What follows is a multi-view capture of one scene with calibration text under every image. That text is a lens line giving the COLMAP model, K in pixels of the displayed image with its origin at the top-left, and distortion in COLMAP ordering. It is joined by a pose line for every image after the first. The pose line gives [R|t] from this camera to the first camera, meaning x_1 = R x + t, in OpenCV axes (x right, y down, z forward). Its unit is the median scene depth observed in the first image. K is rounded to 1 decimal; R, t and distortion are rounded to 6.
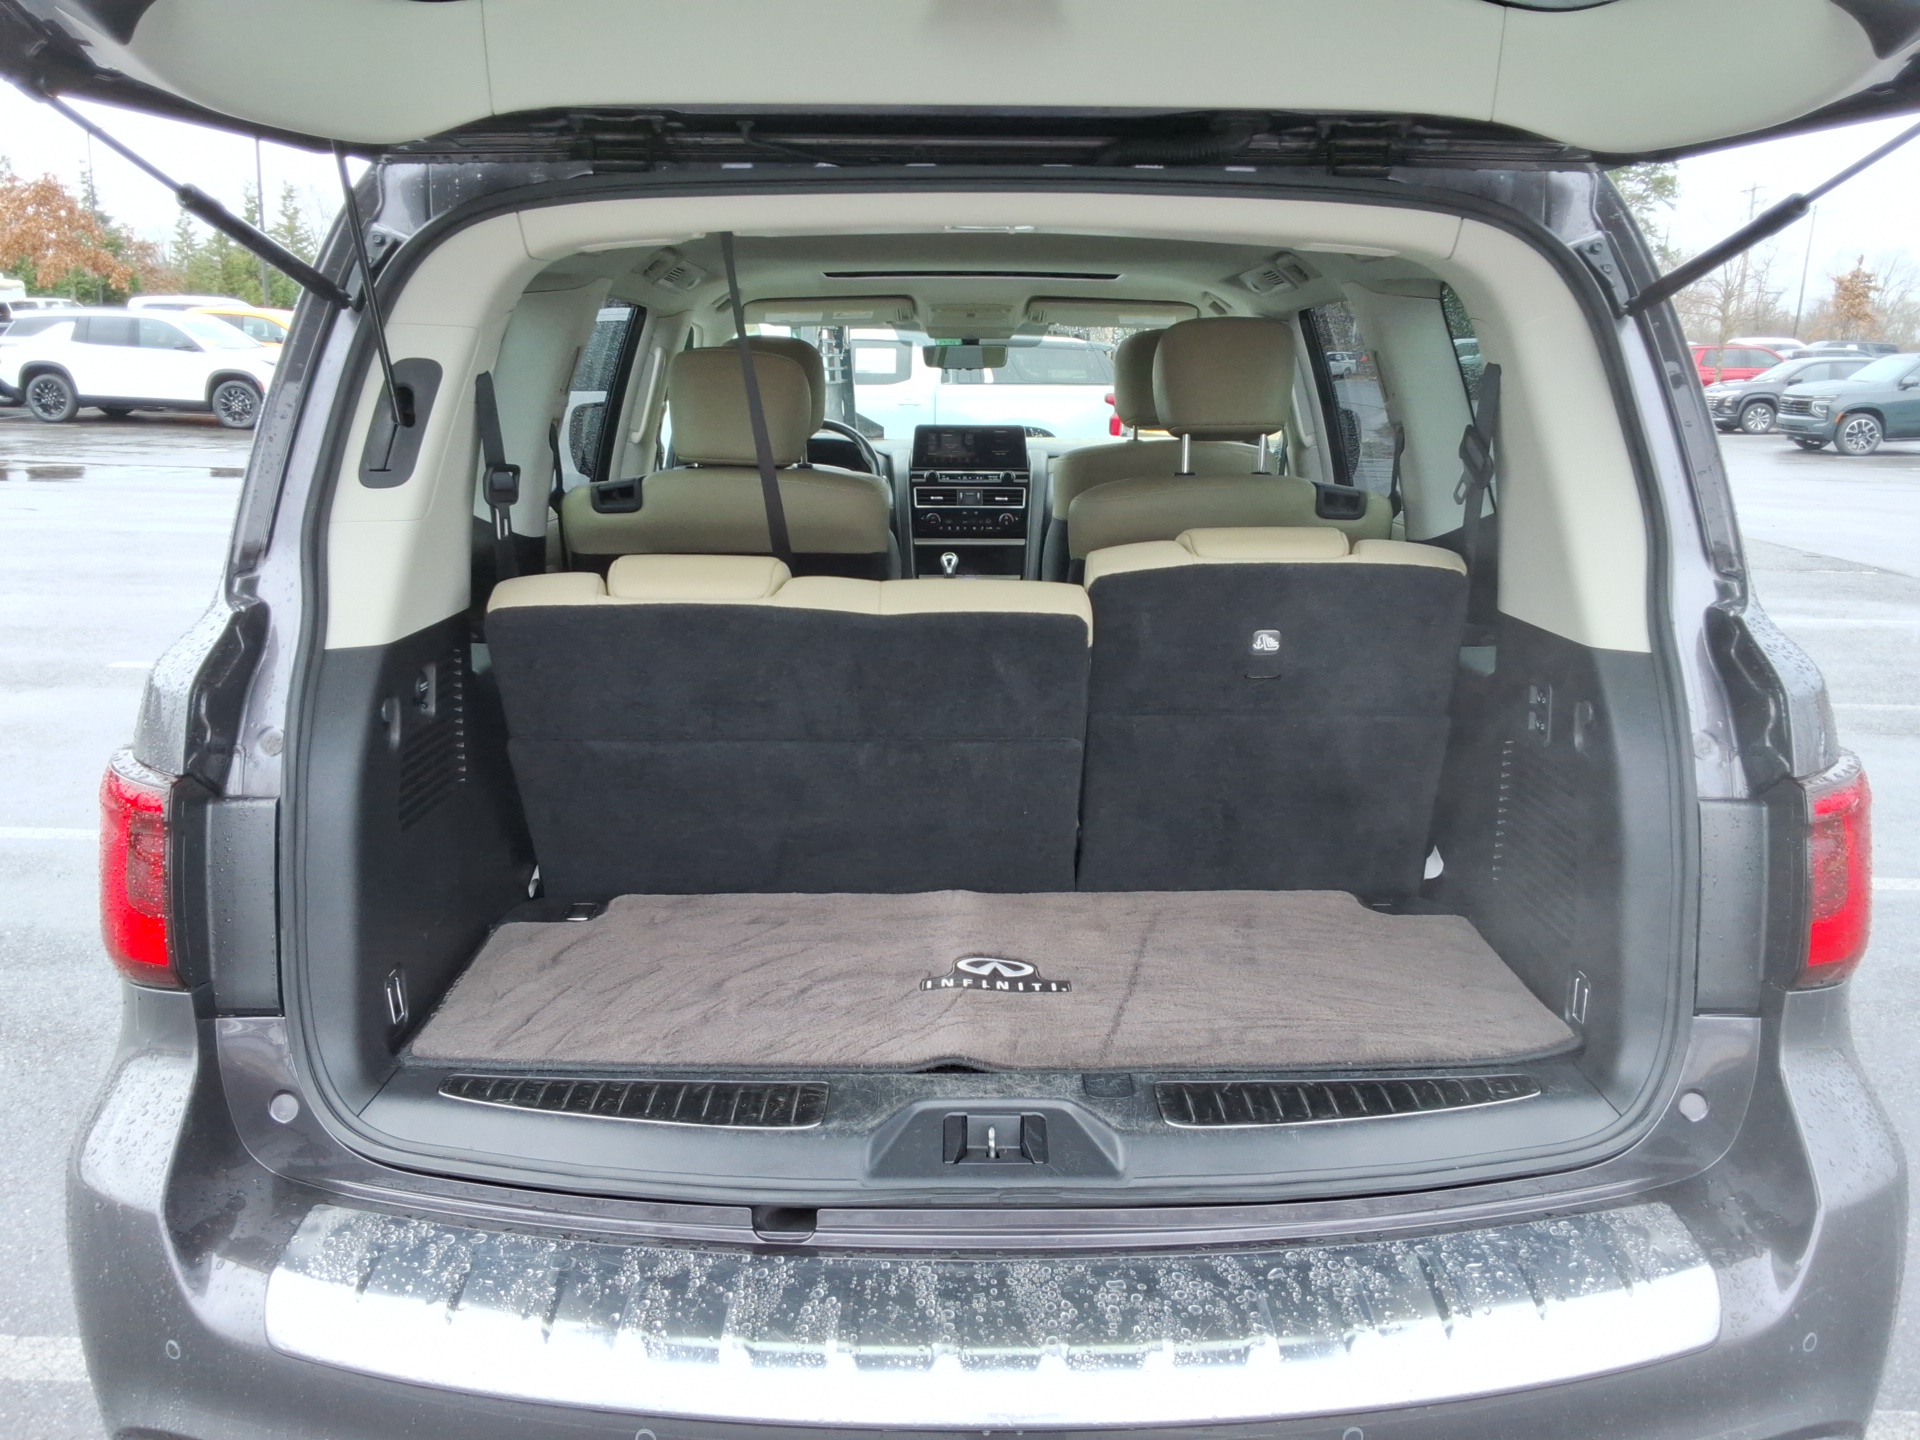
lens RADIAL K [[1539.5, 0, 975.6], [0, 1539.5, 700.8], [0, 0, 1]] dist [0.131926, -0.206678]
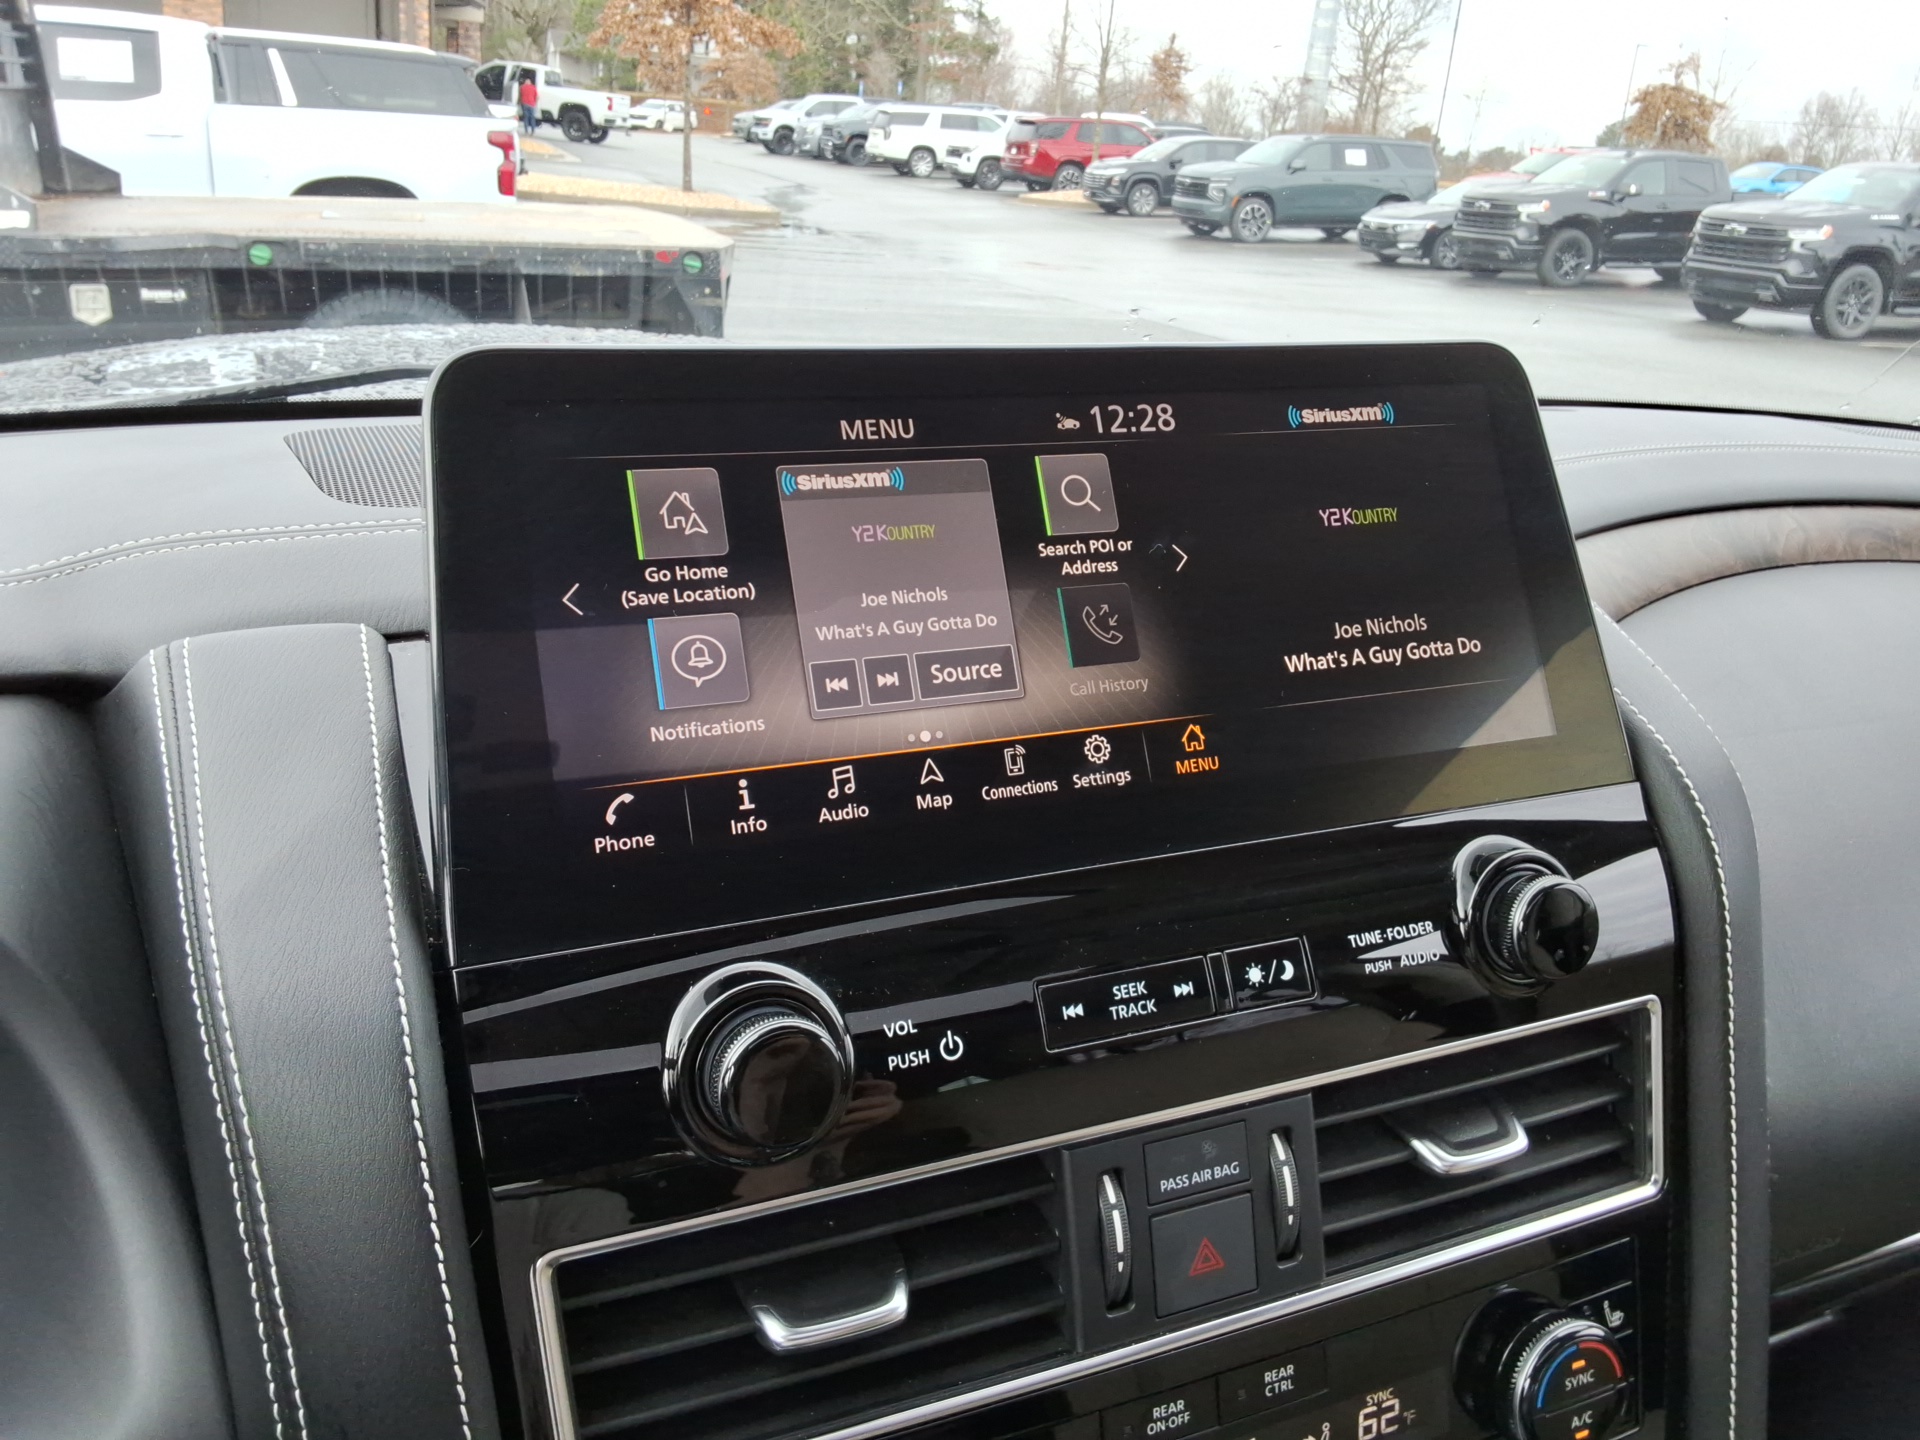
lens RADIAL K [[1550.2, 0, 974.2], [0, 1550.2, 693.2], [0, 0, 1]] dist [0.123855, -0.215027]
pose [[0.915132, -0.092513, 0.392396, -0.007508], [0.037251, 0.988555, 0.146190, -0.027558], [-0.401430, -0.119166, 0.908104, 0.146598]]
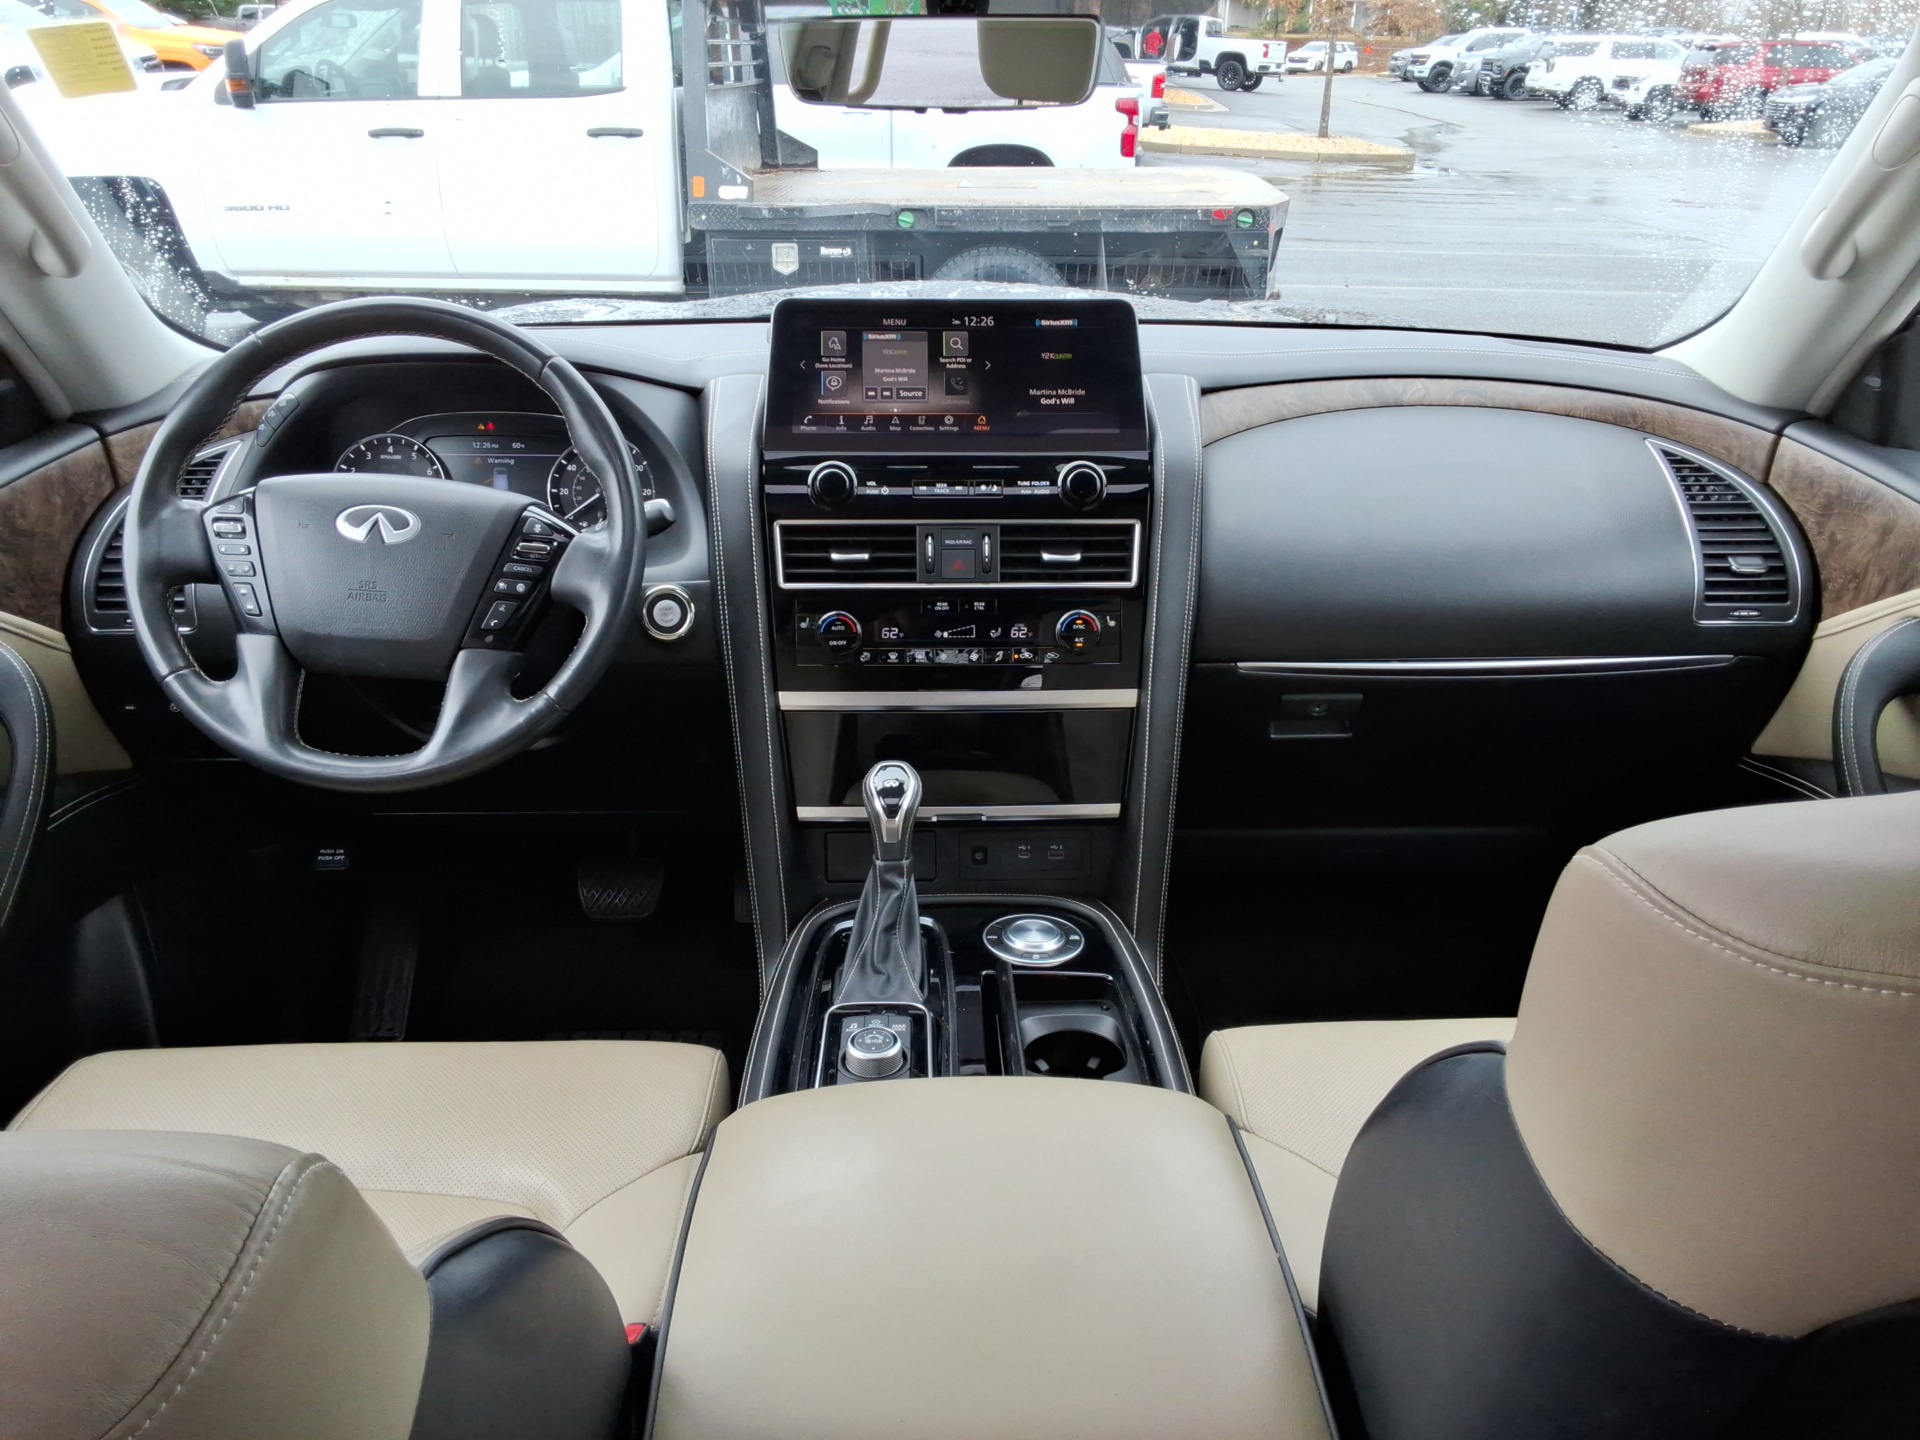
lens RADIAL K [[1530.7, 0, 973.6], [0, 1530.7, 698.3], [0, 0, 1]] dist [0.133669, -0.214502]
pose [[0.999803, -0.002672, 0.019661, -0.001071], [-0.000868, 0.984056, 0.177854, -0.024878], [-0.019822, -0.177836, 0.983860, 0.110084]]
